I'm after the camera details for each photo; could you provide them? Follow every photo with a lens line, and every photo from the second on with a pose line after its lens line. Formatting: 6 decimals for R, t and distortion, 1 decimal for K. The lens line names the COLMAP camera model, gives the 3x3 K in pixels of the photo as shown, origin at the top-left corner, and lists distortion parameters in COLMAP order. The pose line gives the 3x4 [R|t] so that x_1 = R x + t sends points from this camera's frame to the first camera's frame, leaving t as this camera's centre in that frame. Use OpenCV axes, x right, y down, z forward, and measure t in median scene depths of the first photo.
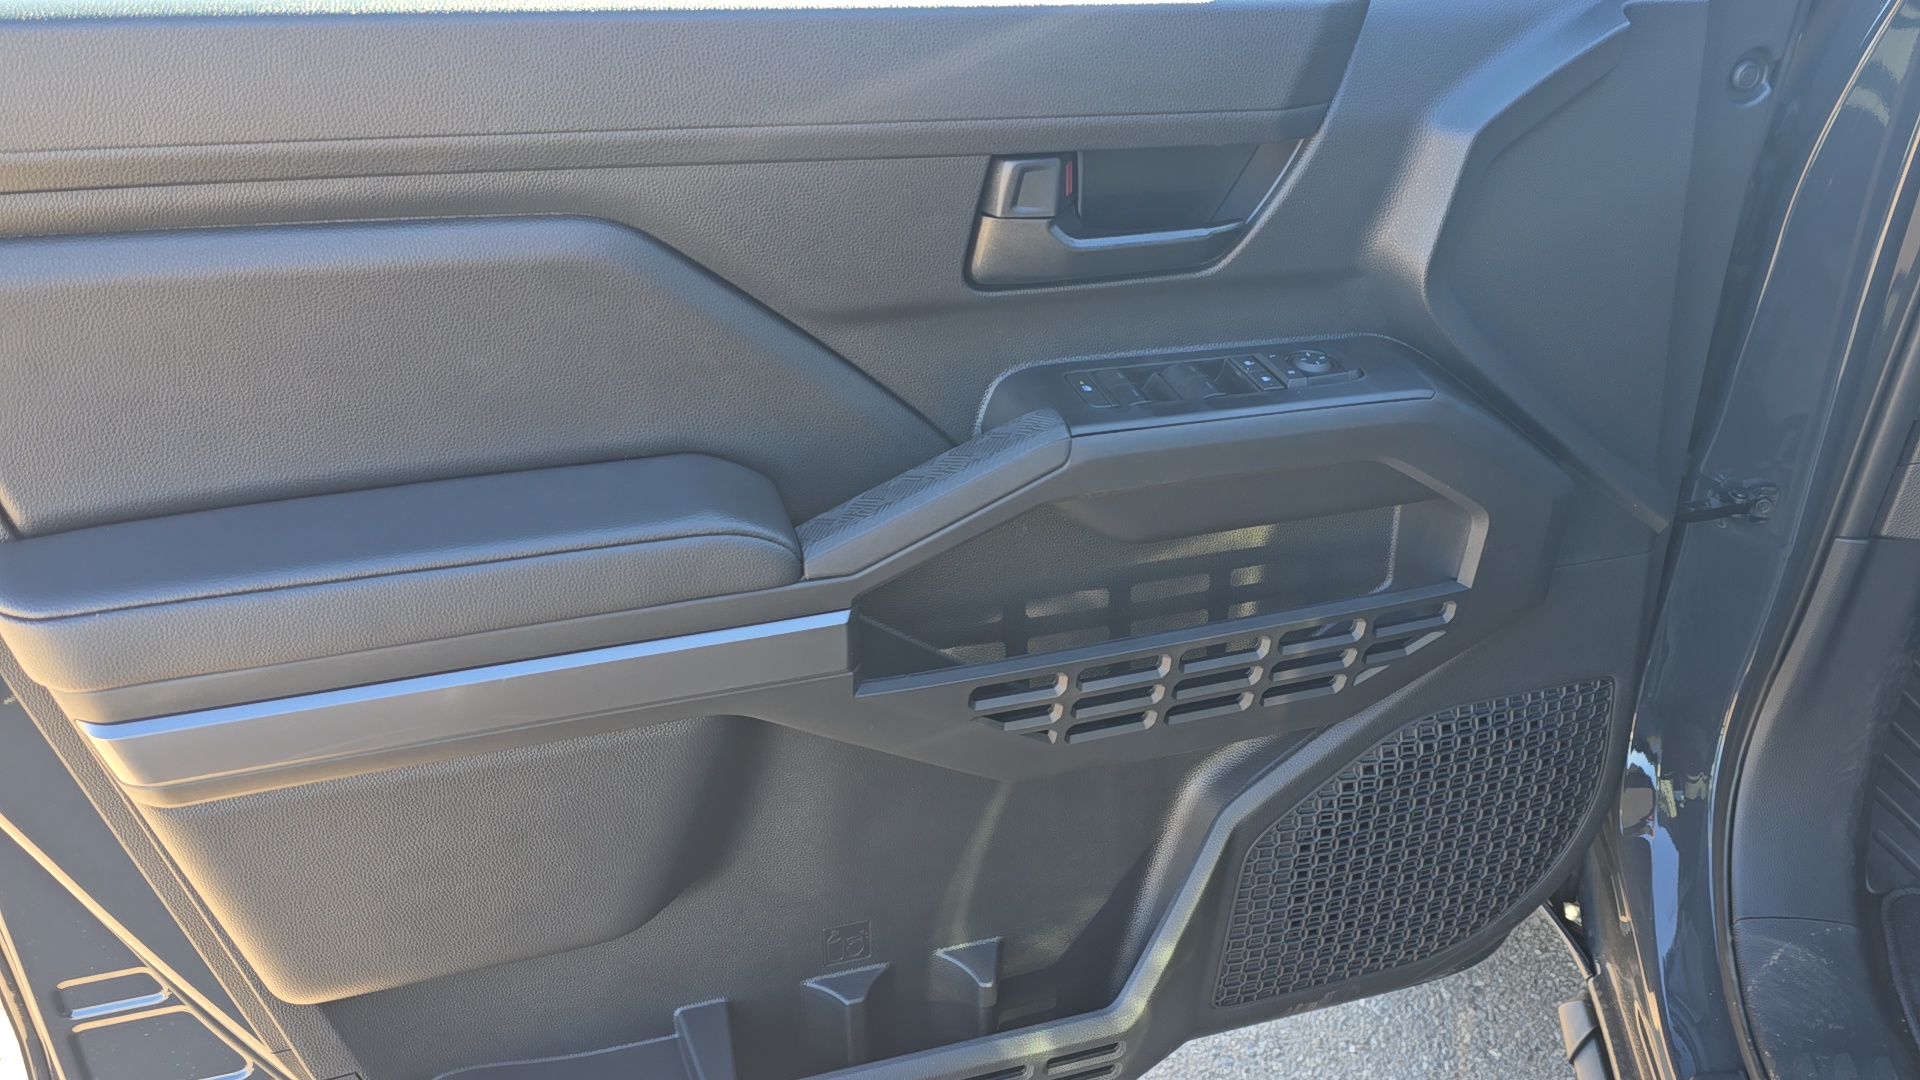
lens RADIAL K [[1629.6, 0, 972.8], [0, 1629.6, 545.0], [0, 0, 1]] dist [-0.009338, 0.003028]
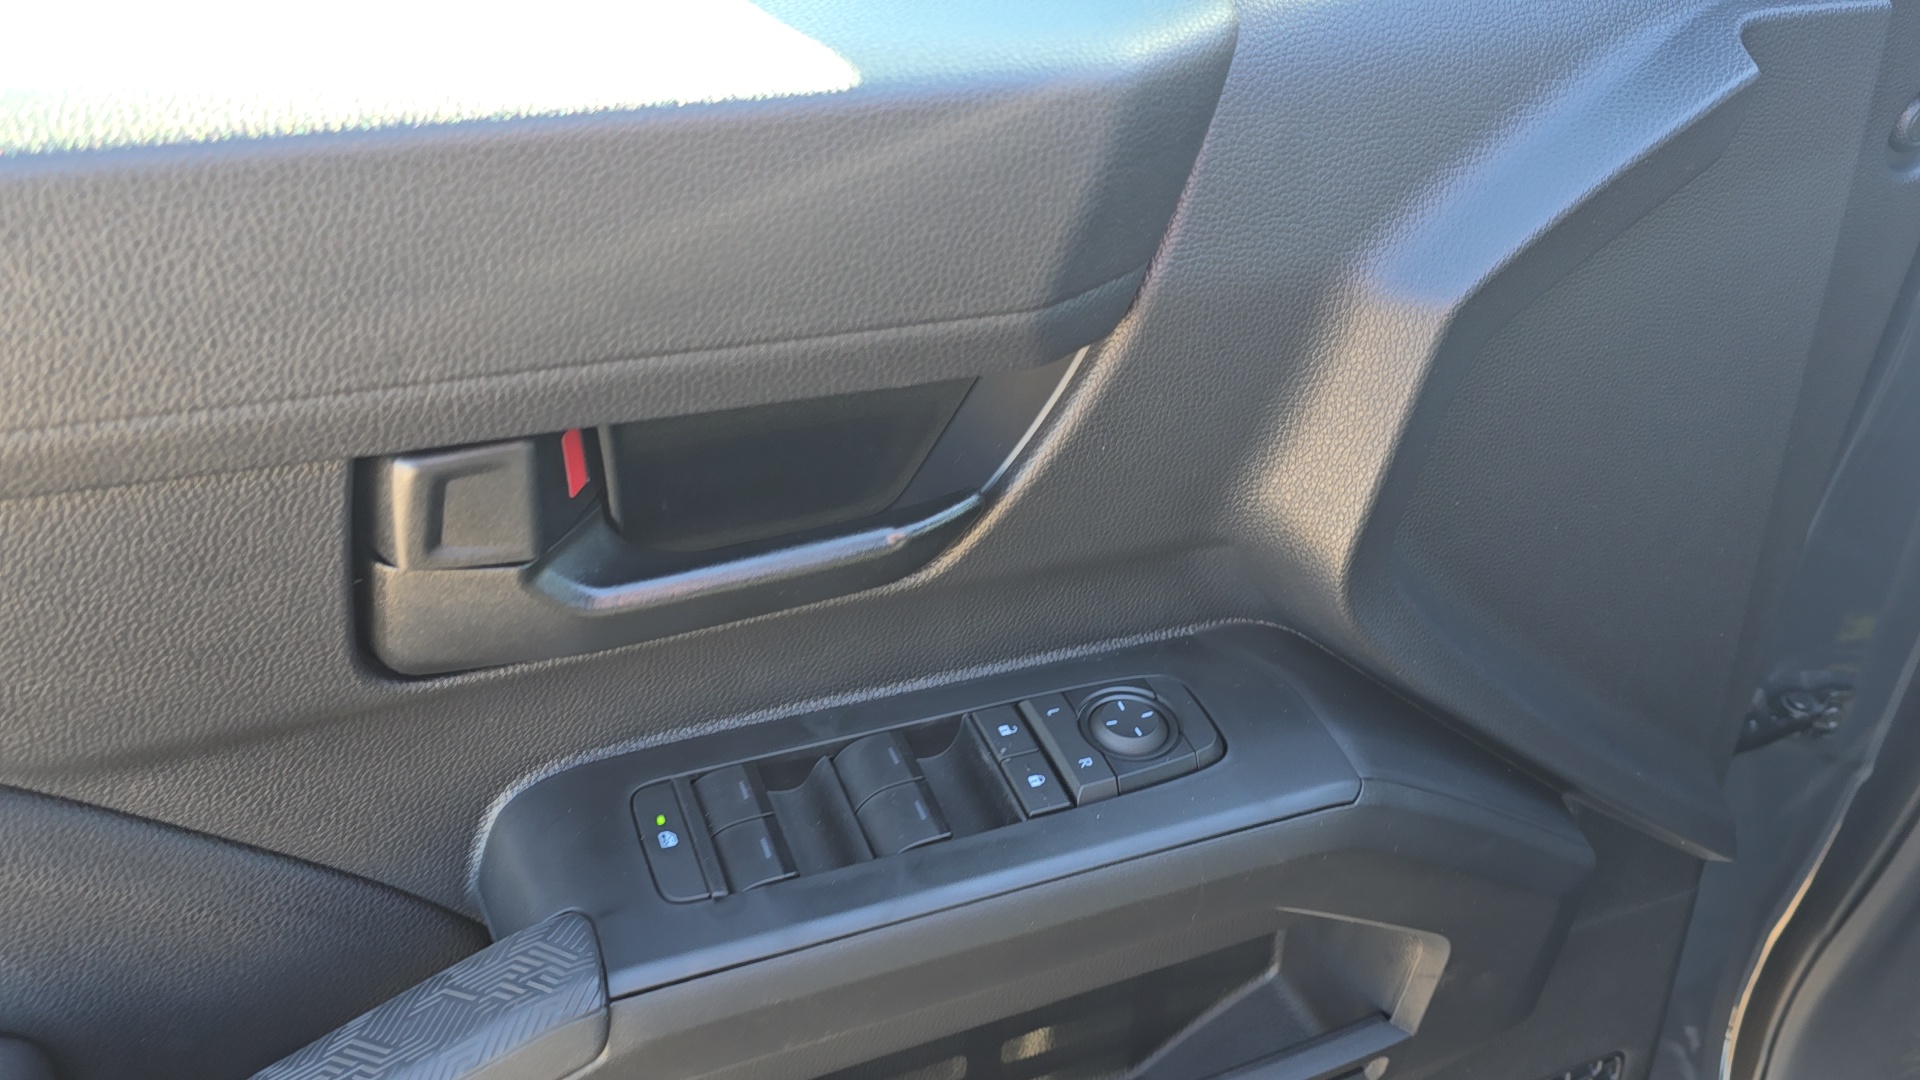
lens RADIAL K [[1629.6, 0, 972.8], [0, 1629.6, 545.0], [0, 0, 1]] dist [-0.009338, 0.003028]
pose [[0.997489, -0.025630, 0.066022, 0.129170], [0.018235, 0.993735, 0.110269, -0.232626], [-0.068435, -0.108788, 0.991707, 0.506178]]
